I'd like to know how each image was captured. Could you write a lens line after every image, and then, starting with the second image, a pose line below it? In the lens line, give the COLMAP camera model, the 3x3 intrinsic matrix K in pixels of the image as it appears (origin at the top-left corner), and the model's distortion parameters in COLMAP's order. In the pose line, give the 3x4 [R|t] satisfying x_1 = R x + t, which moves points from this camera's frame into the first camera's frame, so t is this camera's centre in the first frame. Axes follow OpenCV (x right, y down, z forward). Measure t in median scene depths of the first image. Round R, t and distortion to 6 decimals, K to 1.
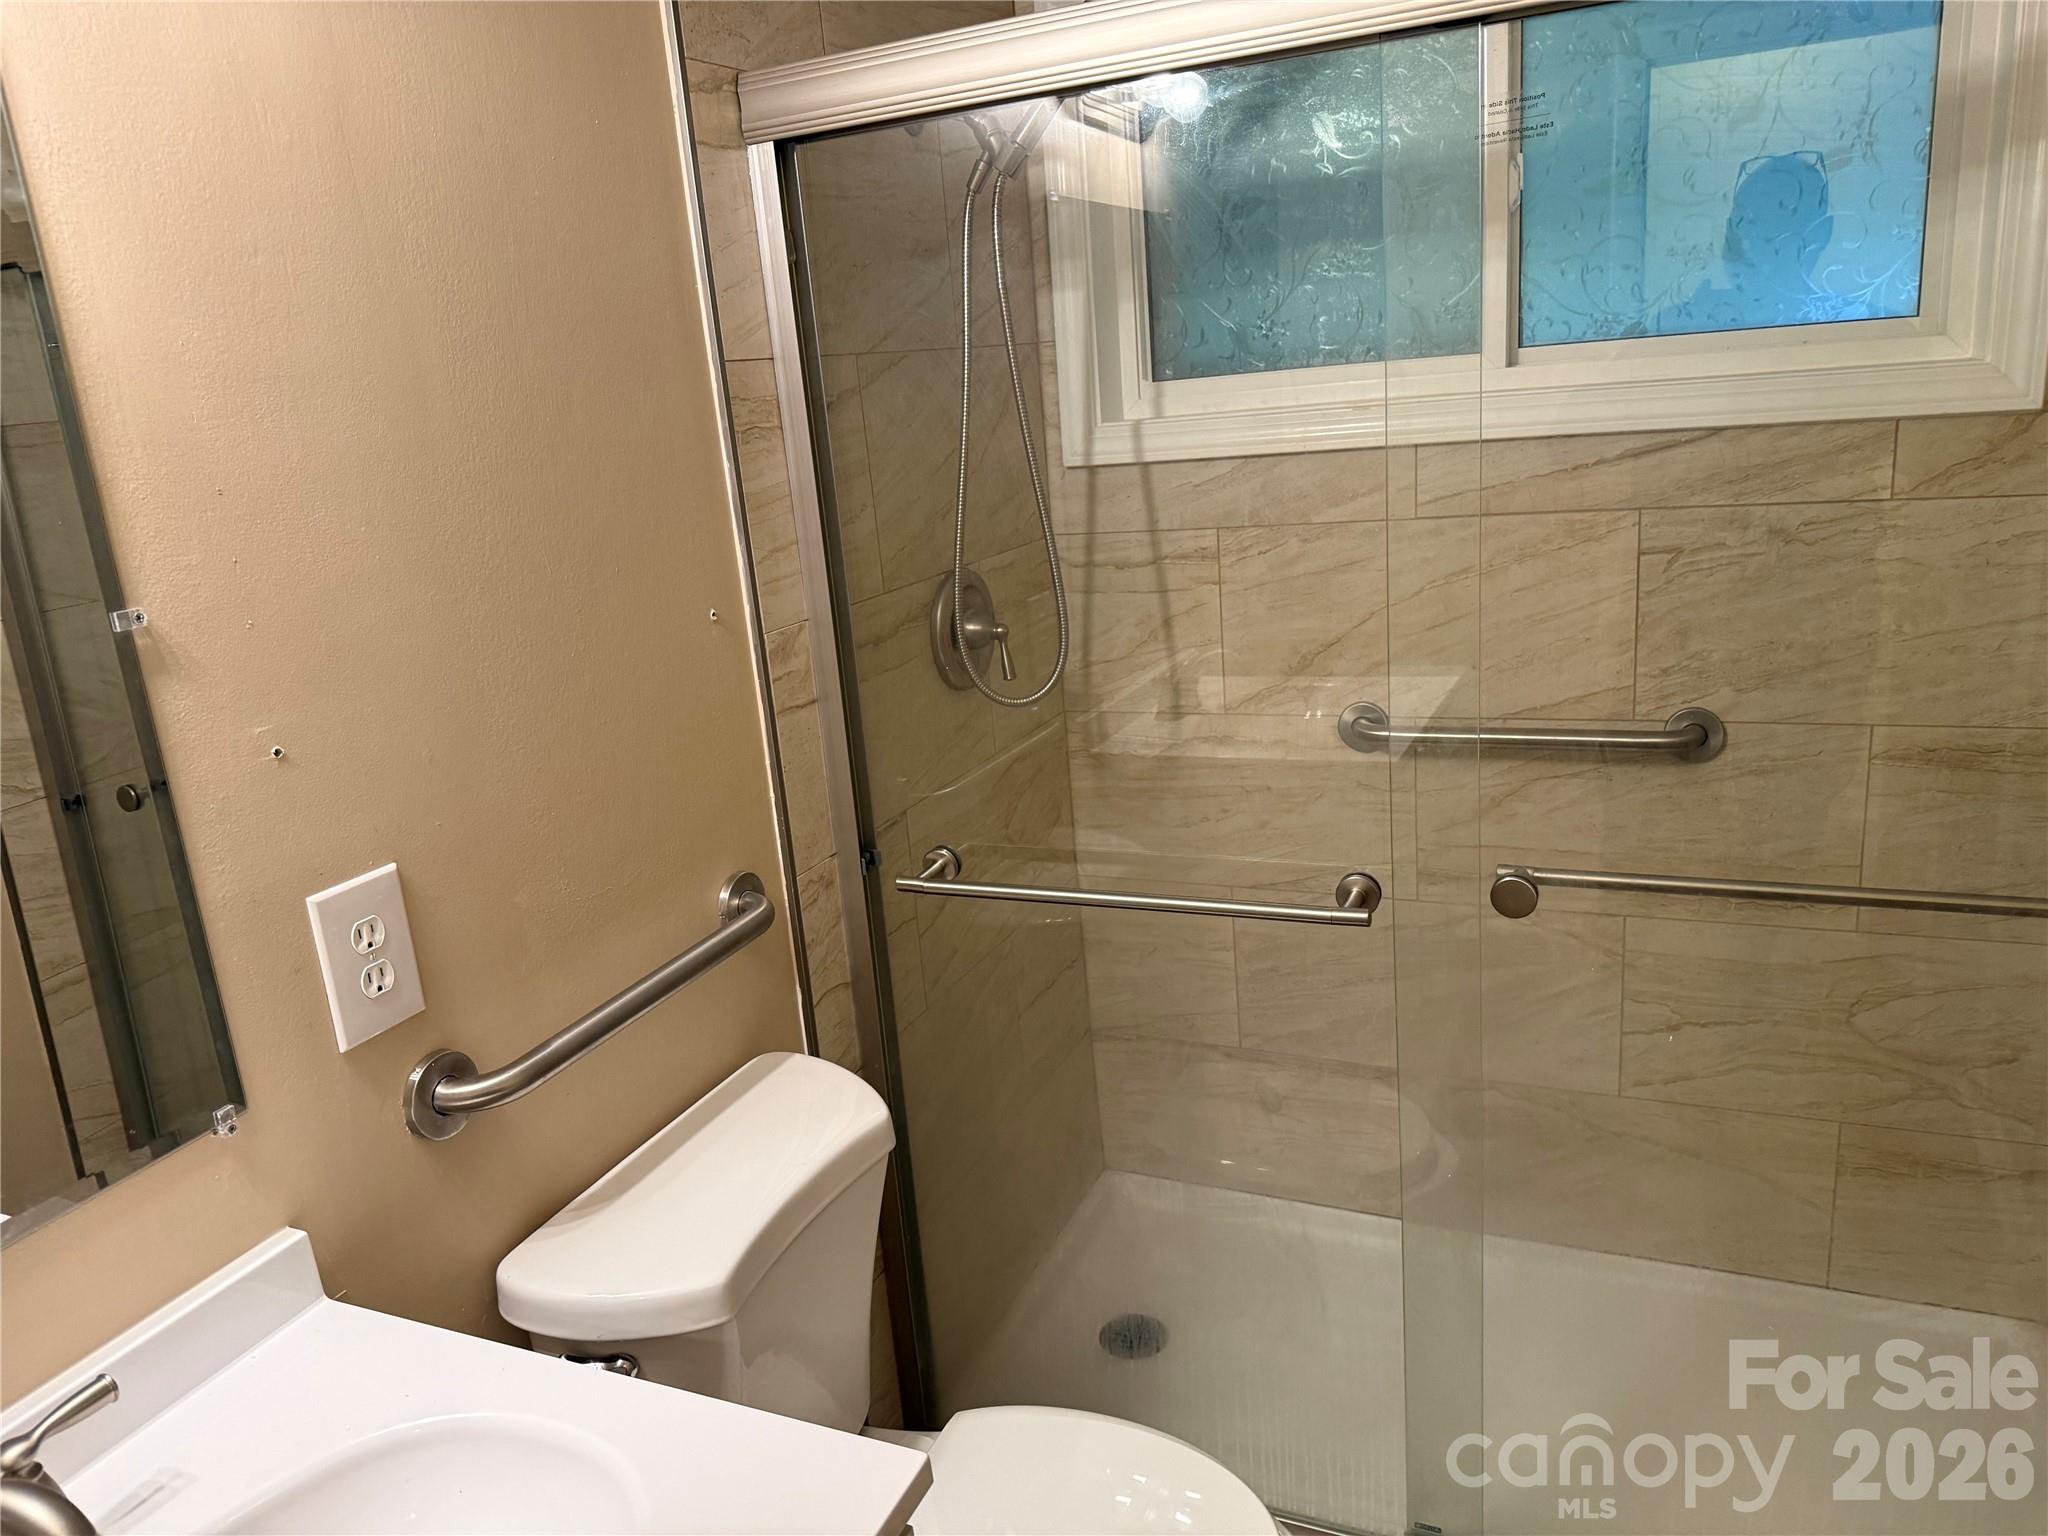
lens RADIAL K [[1444.4, 0, 1017.1], [0, 1444.4, 775.7], [0, 0, 1]] dist [0.069829, -0.090465]
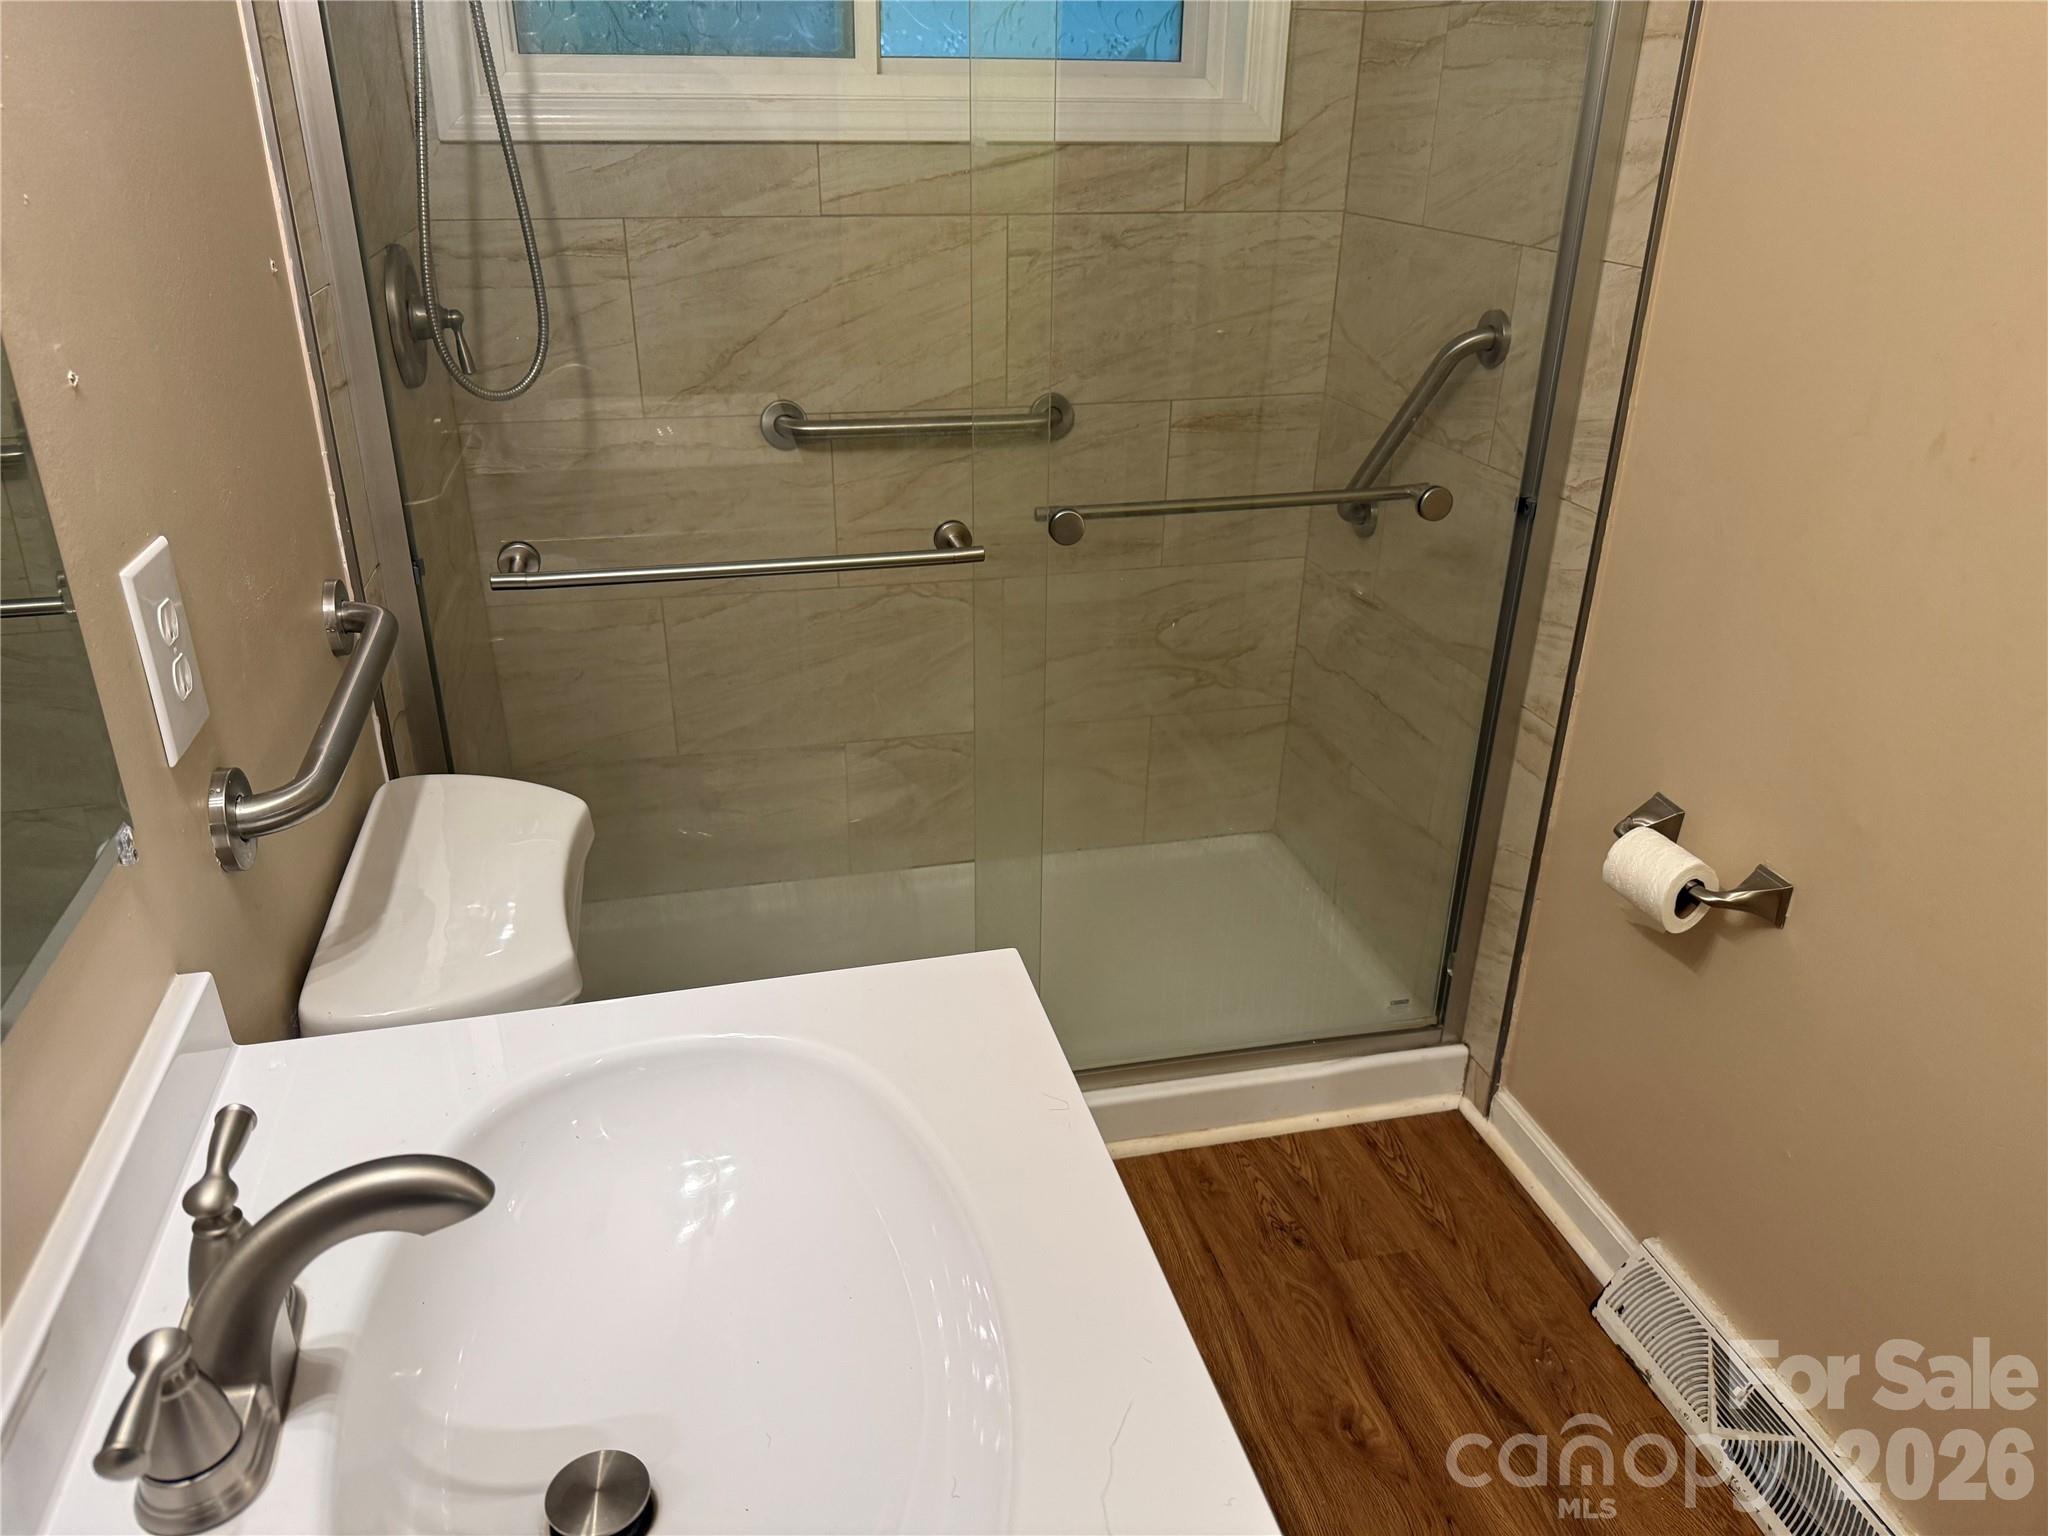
lens RADIAL K [[1444.4, 0, 1020.2], [0, 1444.4, 795.1], [0, 0, 1]] dist [0.069829, -0.090465]
pose [[0.788426, -0.184897, 0.586684, -0.327862], [0.091815, 0.978445, 0.184976, 0.055838], [-0.608239, -0.091974, 0.788407, 0.034889]]
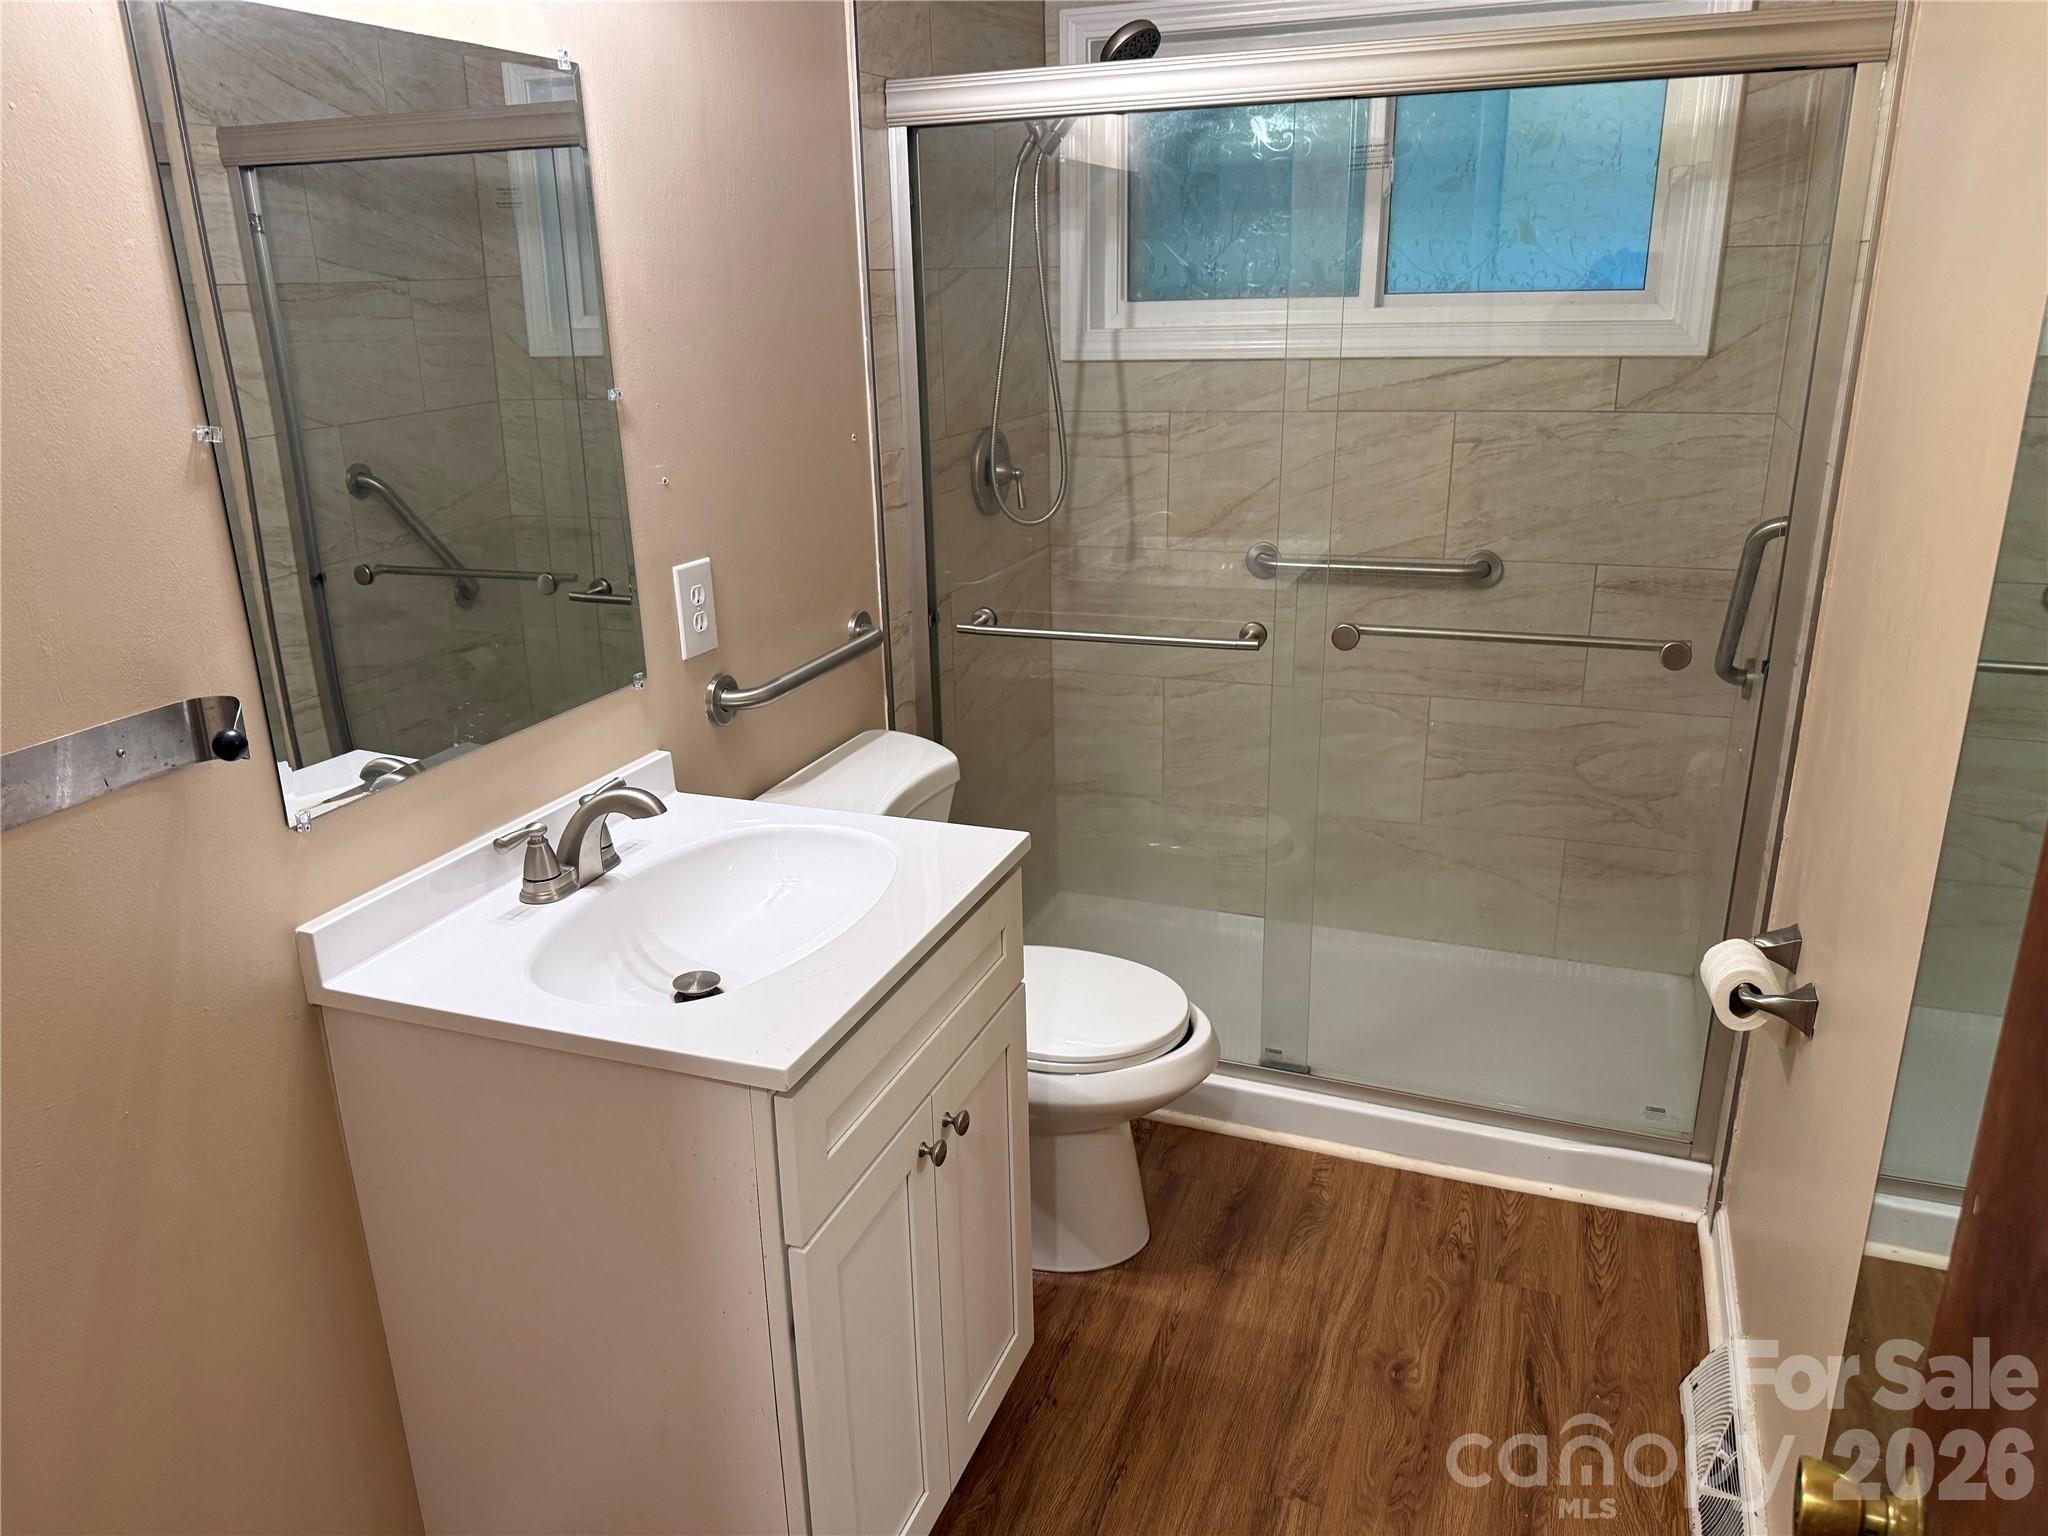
lens RADIAL K [[1444.4, 0, 1017.8], [0, 1444.4, 795.3], [0, 0, 1]] dist [0.069829, -0.090465]
pose [[0.996806, 0.039627, 0.069339, -0.099587], [-0.043970, 0.997090, 0.062275, 0.129809], [-0.066670, -0.065125, 0.995647, -0.453054]]
